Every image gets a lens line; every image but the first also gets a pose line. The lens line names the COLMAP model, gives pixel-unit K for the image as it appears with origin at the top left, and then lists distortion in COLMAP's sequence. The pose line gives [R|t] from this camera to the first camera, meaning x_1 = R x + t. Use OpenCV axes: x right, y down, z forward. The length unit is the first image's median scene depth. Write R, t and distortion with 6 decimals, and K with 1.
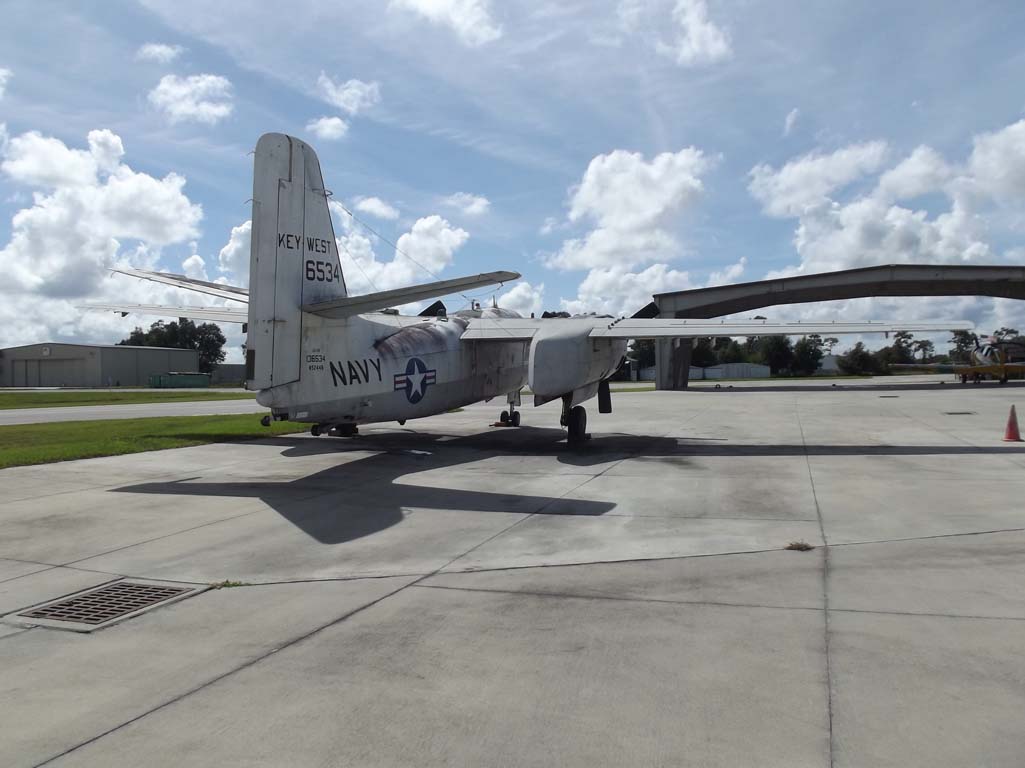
lens RADIAL K [[856.3, 0, 512.5], [0, 856.3, 384.0], [0, 0, 1]] dist [-0.004718, -0.001468]
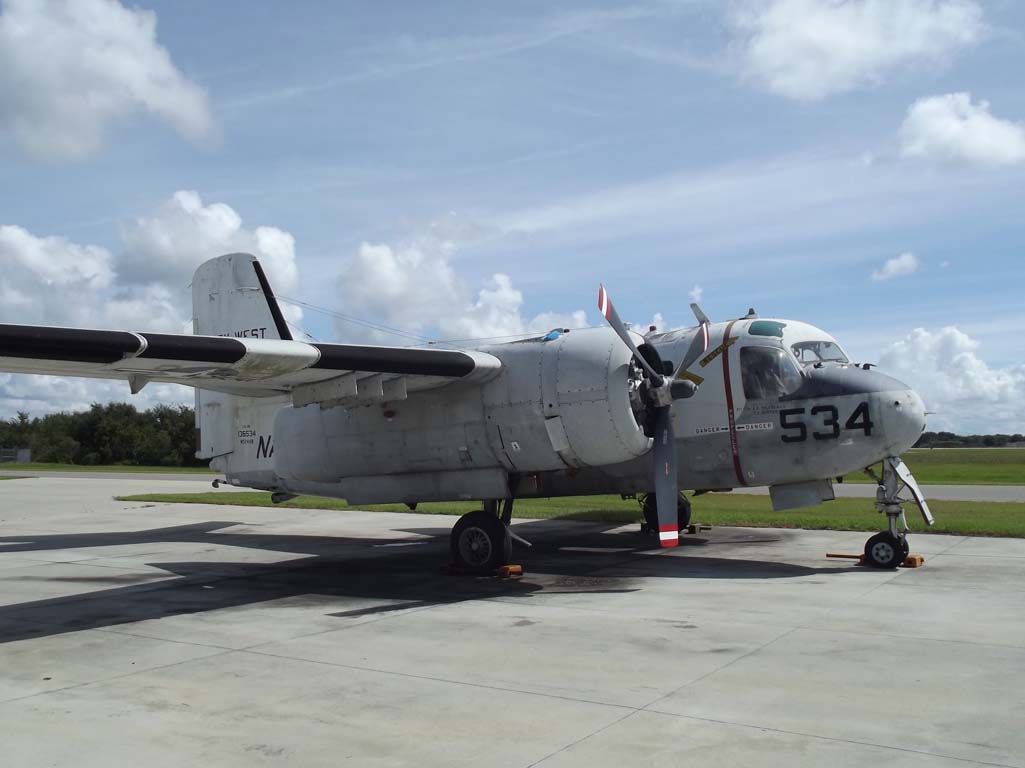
lens RADIAL K [[994.3, 0, 512.5], [0, 994.3, 384.0], [0, 0, 1]] dist [0.086367, -0.009437]
pose [[-0.257390, -0.032585, -0.965758, 0.950593], [-0.000336, 0.999434, -0.033632, -0.049577], [0.966308, -0.008332, -0.257255, 1.636785]]
